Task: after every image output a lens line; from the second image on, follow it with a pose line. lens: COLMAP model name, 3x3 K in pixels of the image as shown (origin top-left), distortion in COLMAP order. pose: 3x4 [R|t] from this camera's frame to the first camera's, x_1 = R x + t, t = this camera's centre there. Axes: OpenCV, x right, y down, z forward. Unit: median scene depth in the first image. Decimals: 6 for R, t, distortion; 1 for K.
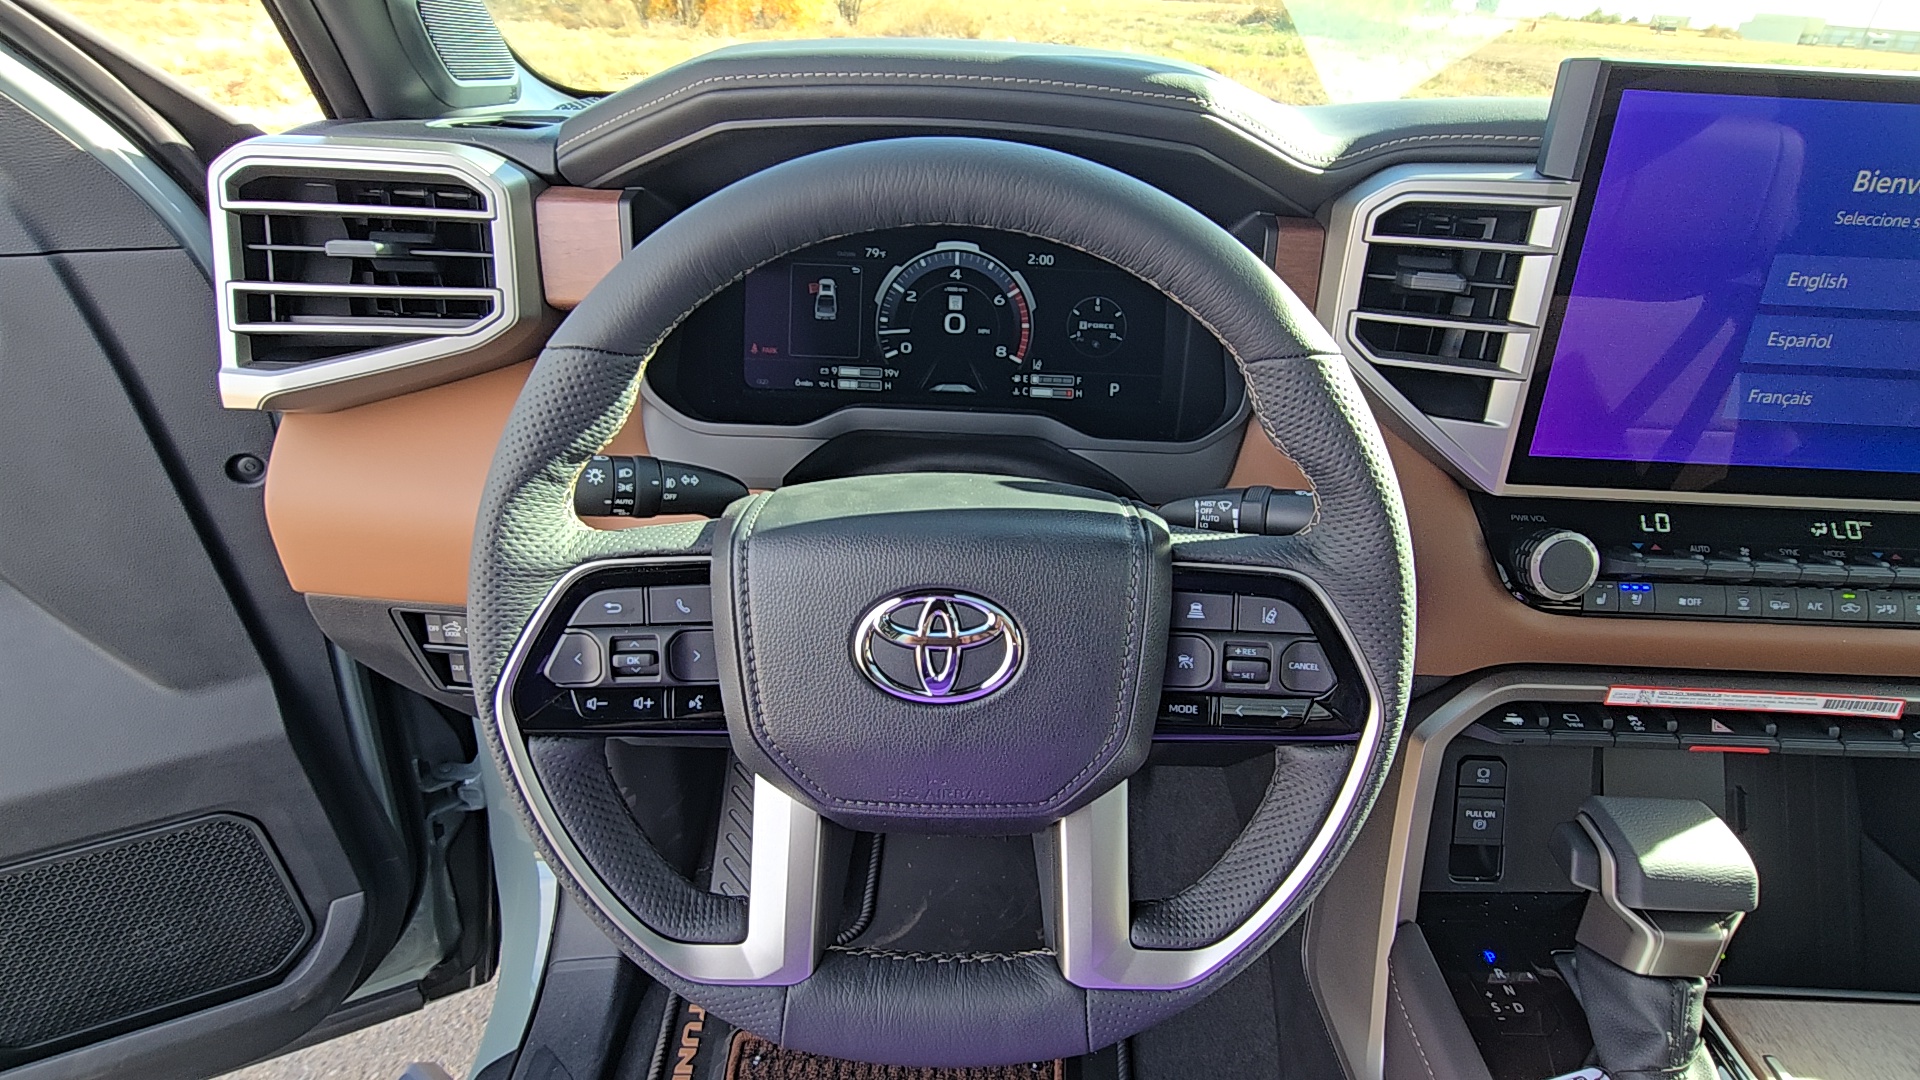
lens RADIAL K [[977.6, 0, 974.1], [0, 977.6, 546.1], [0, 0, 1]] dist [0.003340, 0.000054]
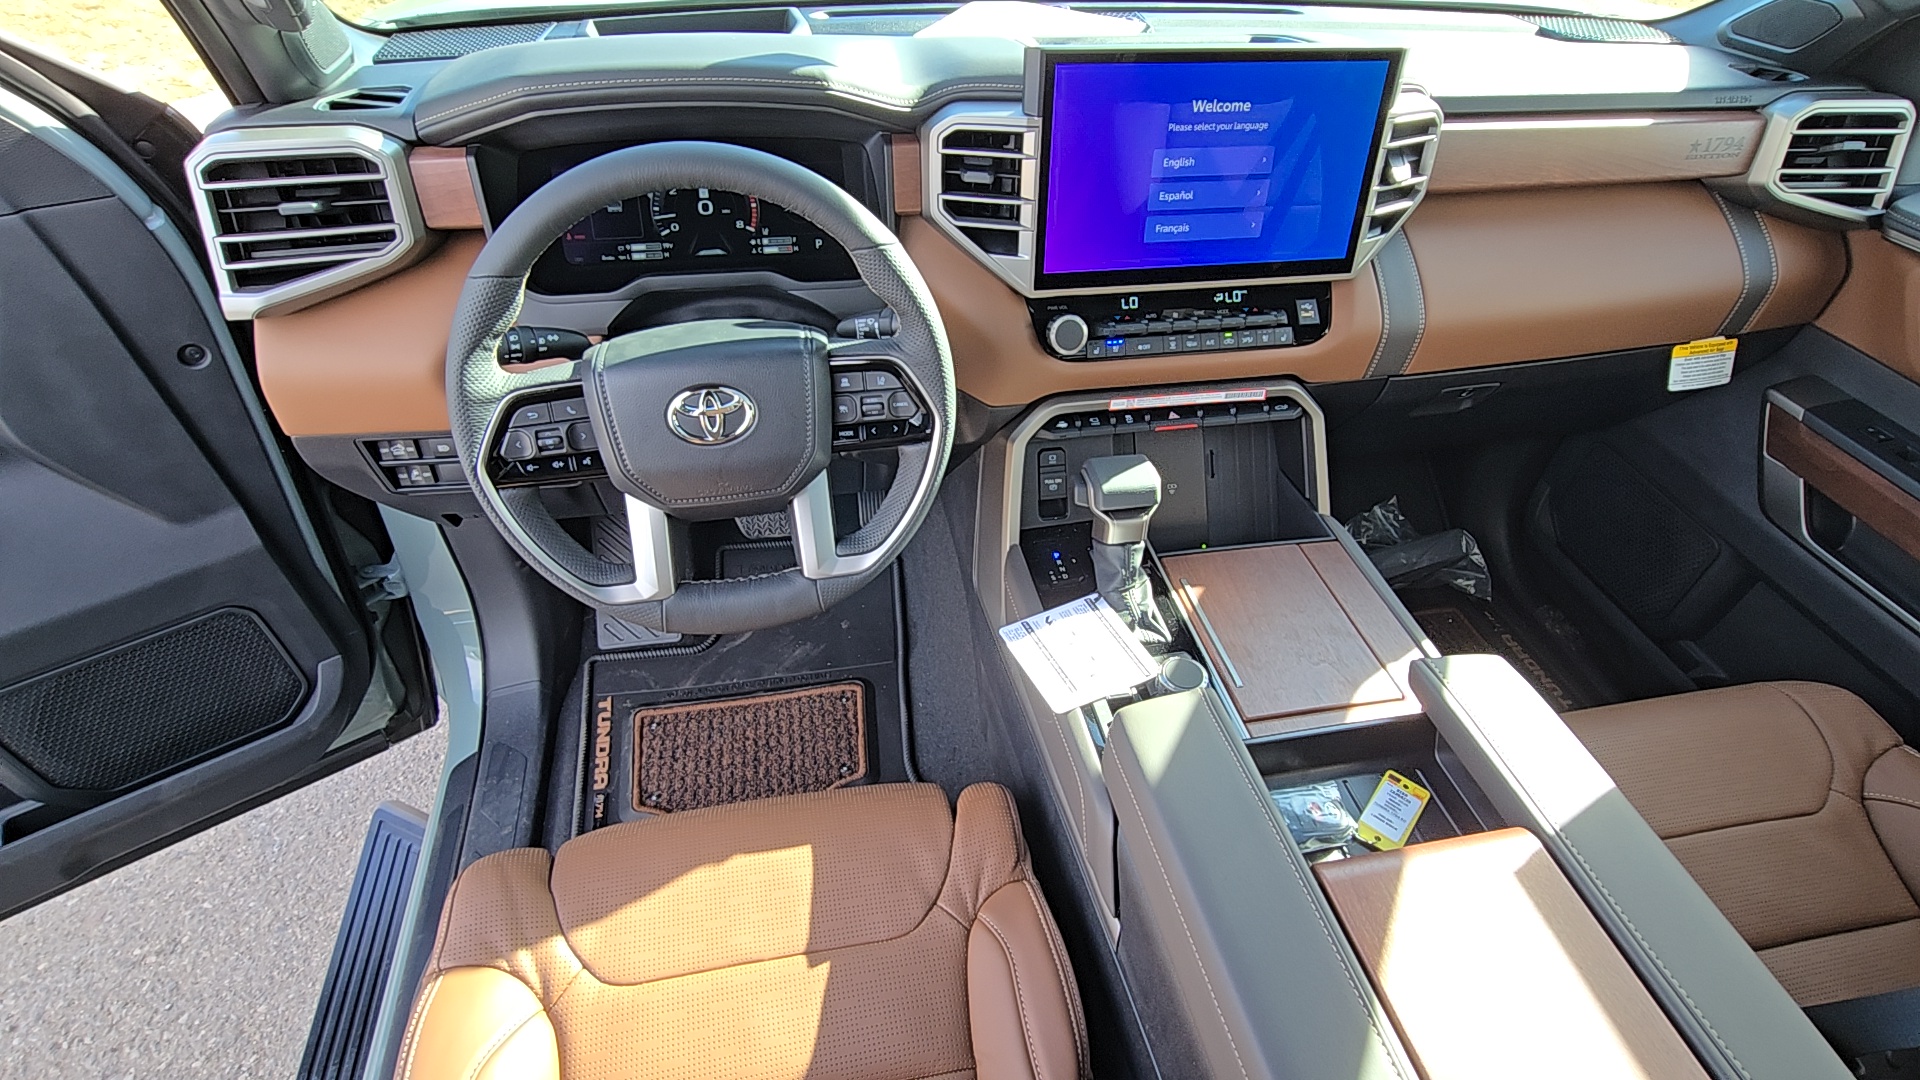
lens RADIAL K [[977.6, 0, 971.9], [0, 977.6, 539.4], [0, 0, 1]] dist [0.003340, 0.000054]
pose [[0.979671, -0.134456, 0.148882, 0.106862], [0.101059, 0.971874, 0.212715, -0.014127], [-0.173295, -0.193345, 0.965705, -0.742862]]
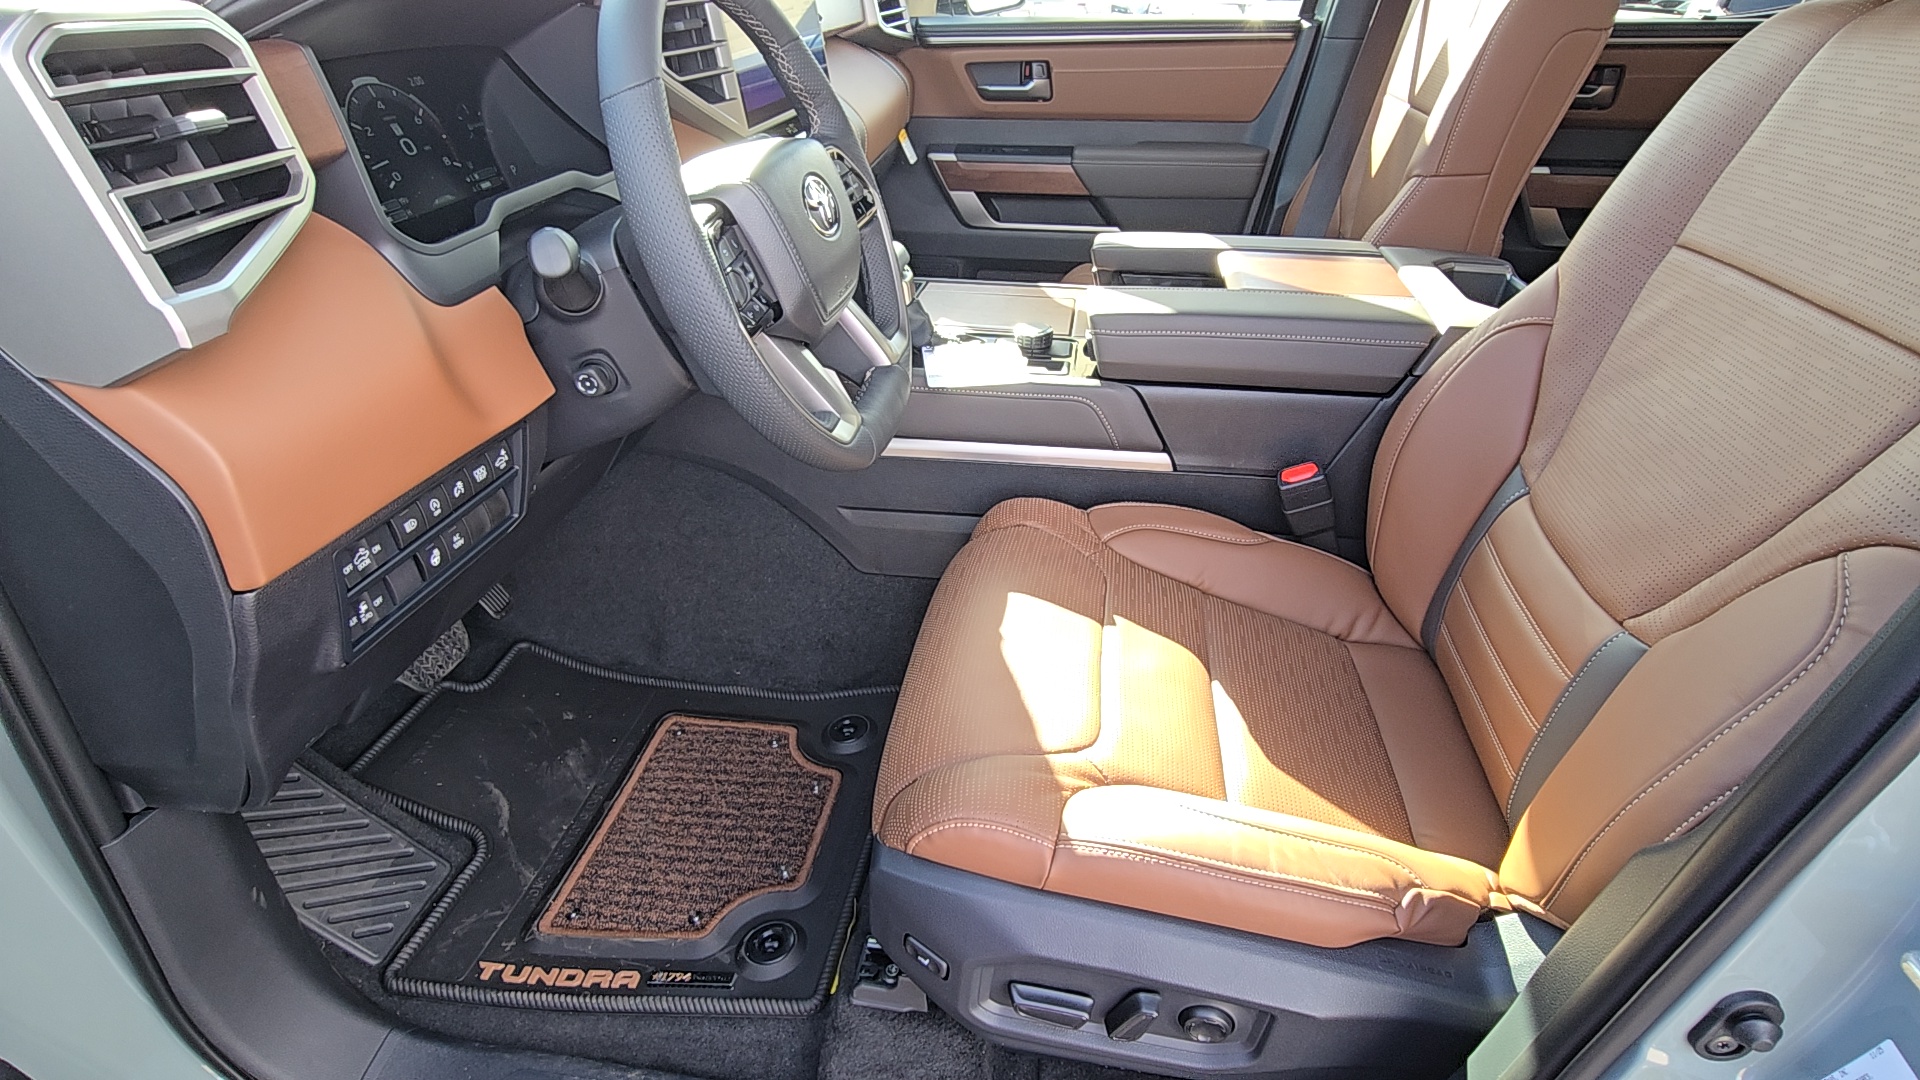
lens RADIAL K [[977.6, 0, 959.6], [0, 977.6, 547.9], [0, 0, 1]] dist [0.003340, 0.000054]
pose [[0.146874, -0.549379, 0.822563, -1.388289], [0.481162, 0.766247, 0.425851, -0.051437], [-0.864240, 0.333240, 0.376882, 0.185076]]
